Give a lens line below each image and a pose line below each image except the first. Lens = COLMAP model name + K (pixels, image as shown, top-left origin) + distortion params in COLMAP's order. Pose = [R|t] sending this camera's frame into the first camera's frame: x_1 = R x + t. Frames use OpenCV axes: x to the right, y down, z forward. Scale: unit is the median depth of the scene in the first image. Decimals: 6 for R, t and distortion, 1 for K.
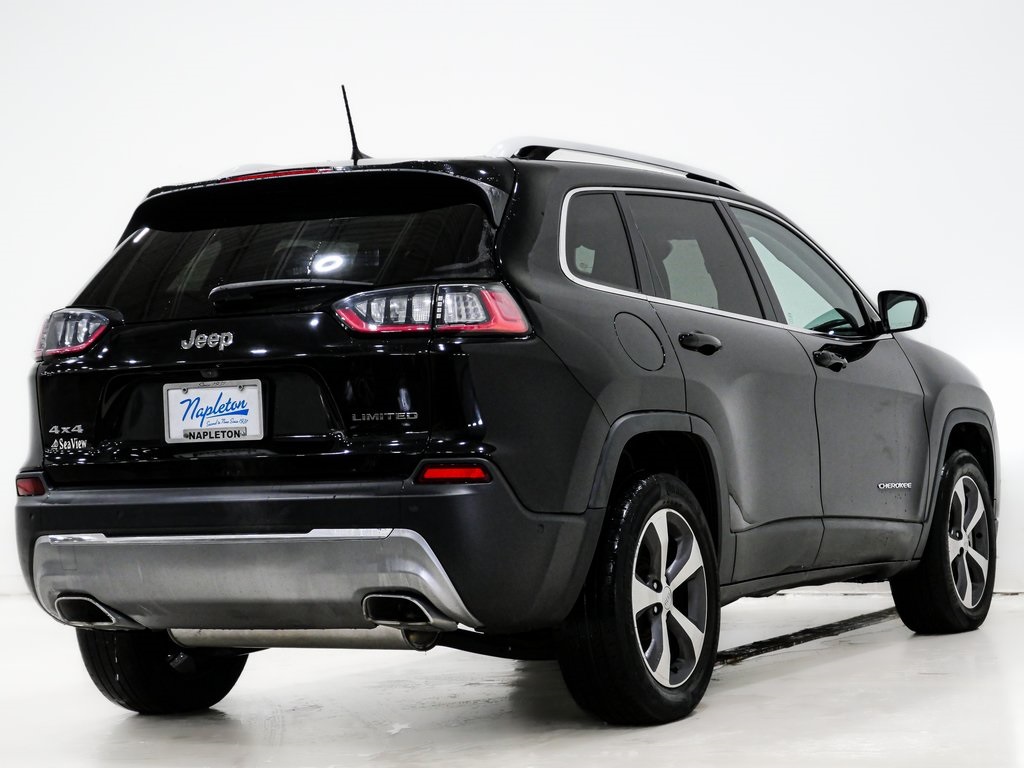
lens RADIAL K [[2351.5, 0, 506.4], [0, 2351.5, 402.8], [0, 0, 1]] dist [0.090392, 0.000000]
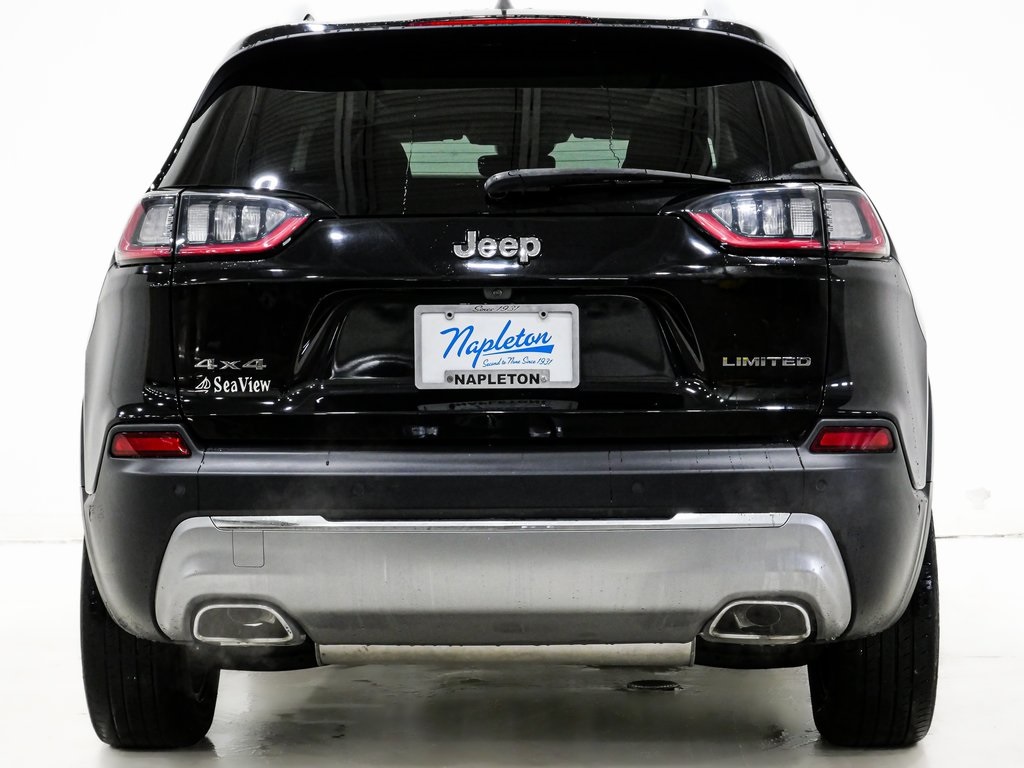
lens RADIAL K [[2351.5, 0, 514.0], [0, 2351.5, 386.4], [0, 0, 1]] dist [0.090392, 0.000000]
pose [[0.898235, 0.017042, 0.439185, -0.432859], [-0.032005, 0.999131, 0.026689, -0.003480], [-0.438348, -0.038029, 0.898000, 0.353514]]
